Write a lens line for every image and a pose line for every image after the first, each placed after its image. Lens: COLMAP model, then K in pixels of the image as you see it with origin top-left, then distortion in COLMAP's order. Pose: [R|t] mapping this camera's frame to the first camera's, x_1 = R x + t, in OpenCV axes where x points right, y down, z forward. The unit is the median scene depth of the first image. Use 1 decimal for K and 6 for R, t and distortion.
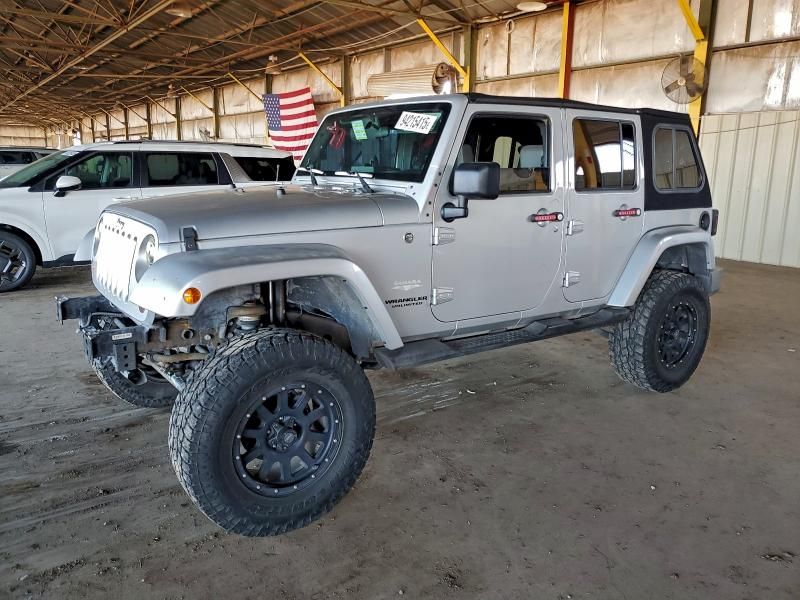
lens RADIAL K [[613.7, 0, 410.5], [0, 613.7, 284.6], [0, 0, 1]] dist [0.039704, -0.000581]
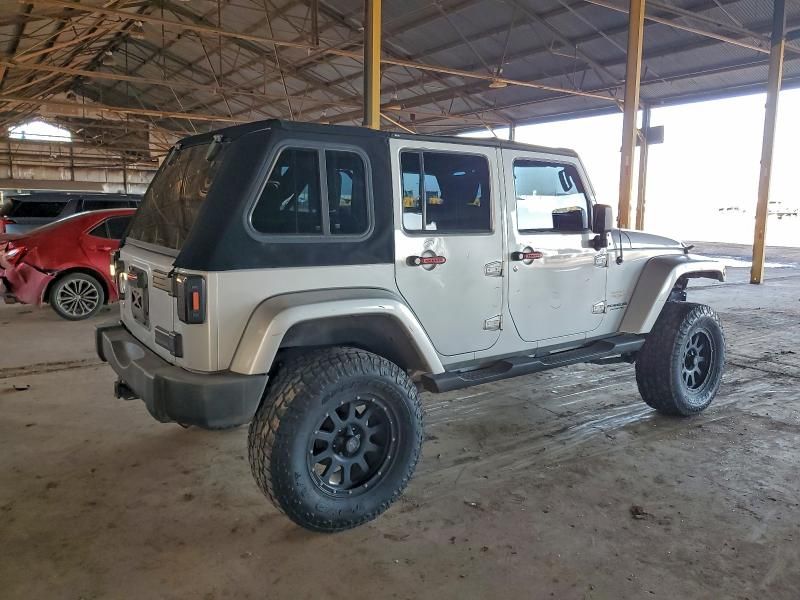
lens RADIAL K [[613.7, 0, 410.5], [0, 613.7, 284.6], [0, 0, 1]] dist [0.039704, -0.000581]
pose [[-0.999556, -0.029614, 0.003164, 0.125179], [-0.027091, 0.948191, 0.316543, -0.443791], [-0.012374, 0.316317, -0.948573, 2.269095]]
